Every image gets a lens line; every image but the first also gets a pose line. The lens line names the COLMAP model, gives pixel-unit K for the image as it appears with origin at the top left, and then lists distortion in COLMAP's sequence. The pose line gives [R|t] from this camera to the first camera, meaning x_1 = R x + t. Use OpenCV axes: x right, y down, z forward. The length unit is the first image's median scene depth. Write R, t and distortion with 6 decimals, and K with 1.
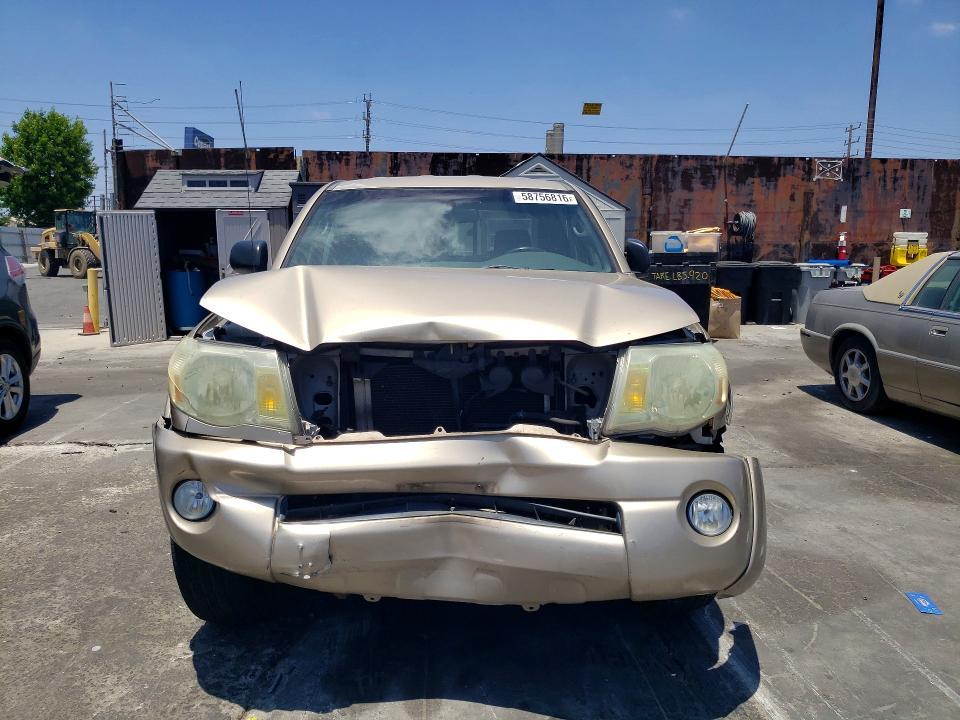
lens RADIAL K [[704.0, 0, 474.8], [0, 704.0, 356.0], [0, 0, 1]] dist [-0.001031, 0.009627]
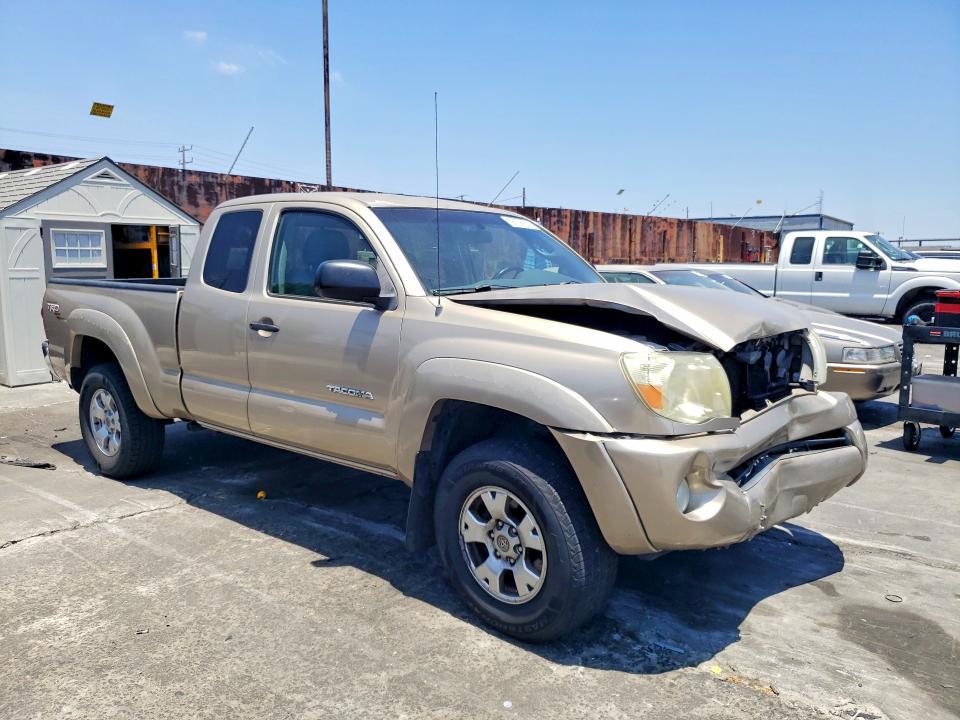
lens RADIAL K [[704.0, 0, 469.8], [0, 704.0, 364.3], [0, 0, 1]] dist [-0.001031, 0.009627]
pose [[0.704980, -0.104560, 0.701477, -0.143627], [0.111448, 0.993117, 0.036027, -0.008277], [-0.700416, 0.052780, 0.711781, 0.043166]]
